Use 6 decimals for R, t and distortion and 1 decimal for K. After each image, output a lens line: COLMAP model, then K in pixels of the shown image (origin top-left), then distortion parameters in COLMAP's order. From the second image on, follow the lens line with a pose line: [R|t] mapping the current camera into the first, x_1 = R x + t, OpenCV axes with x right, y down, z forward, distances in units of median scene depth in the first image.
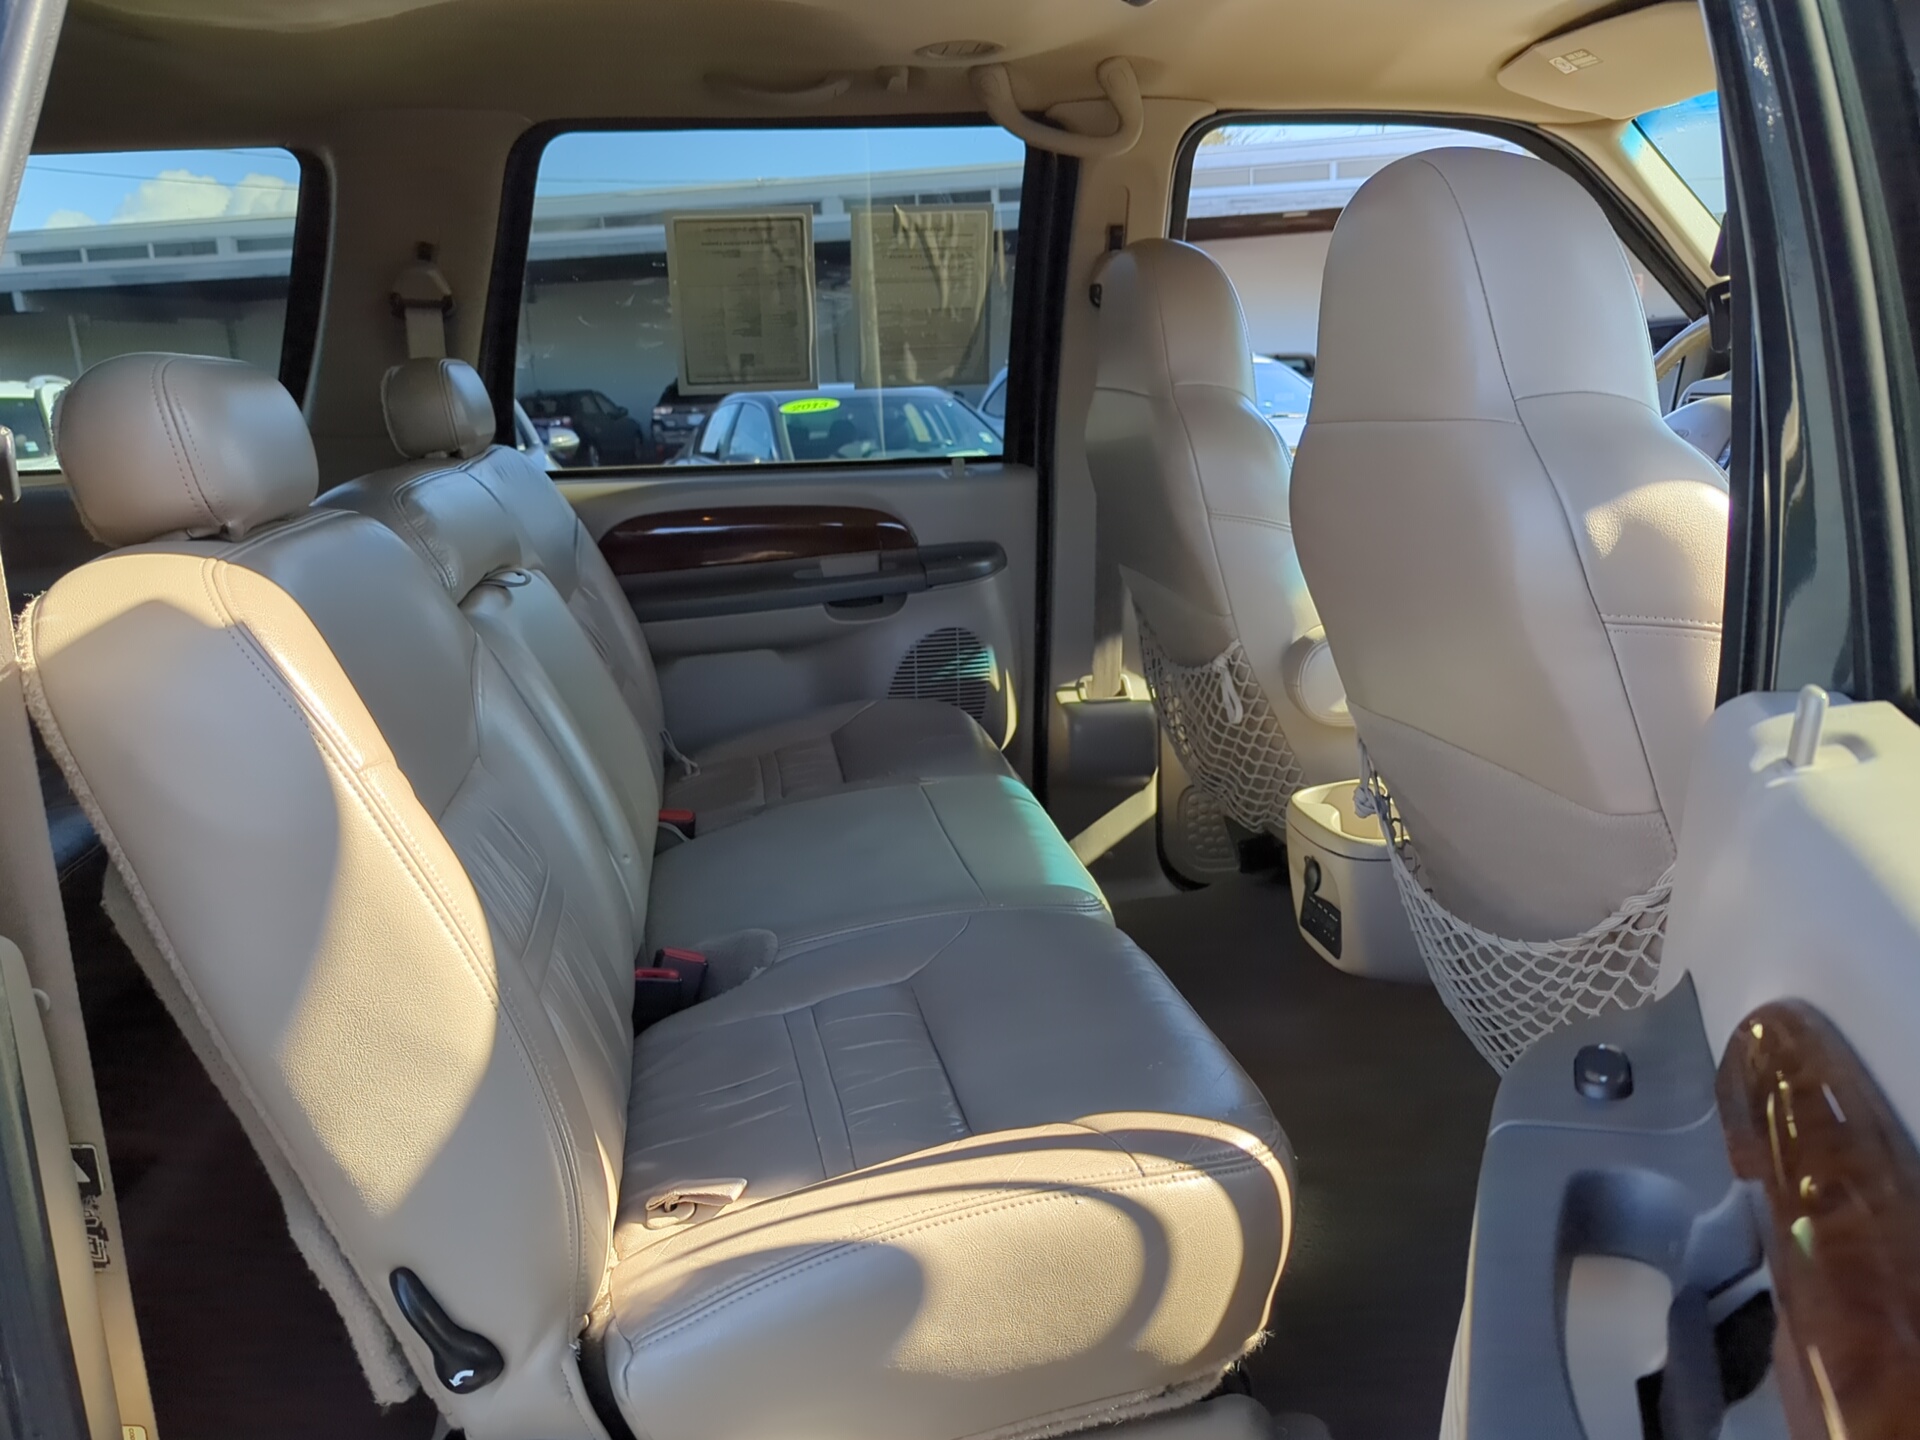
lens RADIAL K [[1625.3, 0, 948.2], [0, 1625.3, 745.3], [0, 0, 1]] dist [0.065580, 0.003711]
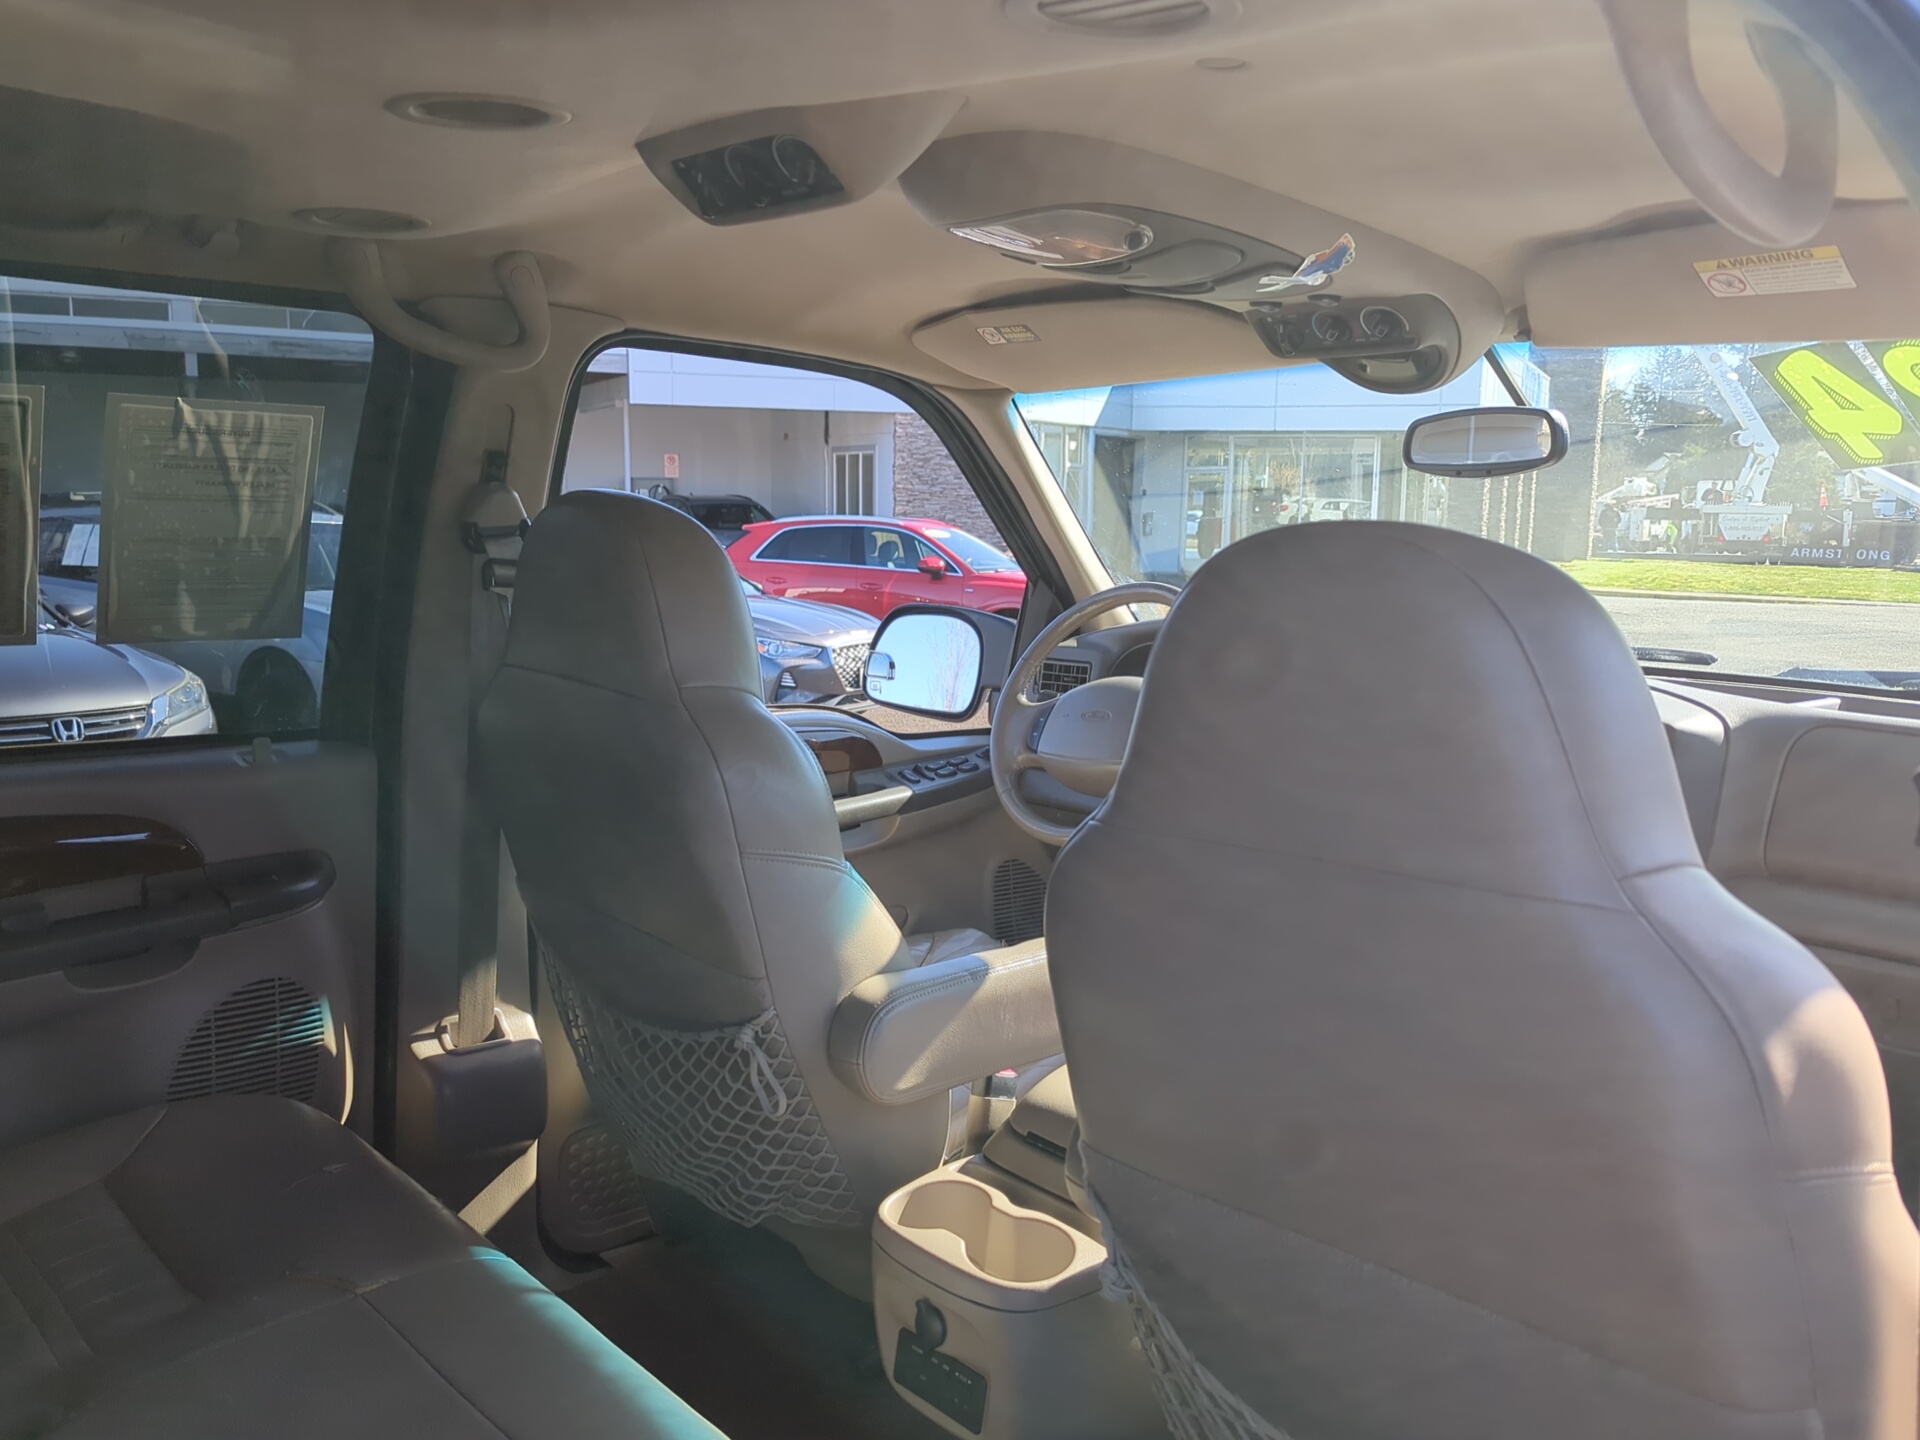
lens RADIAL K [[1625.3, 0, 948.2], [0, 1625.3, 745.3], [0, 0, 1]] dist [0.065580, 0.003711]
pose [[0.837840, -0.024172, 0.545380, -0.142407], [0.071696, 0.995238, -0.066032, -0.107994], [-0.541187, 0.094425, 0.835584, 0.236686]]
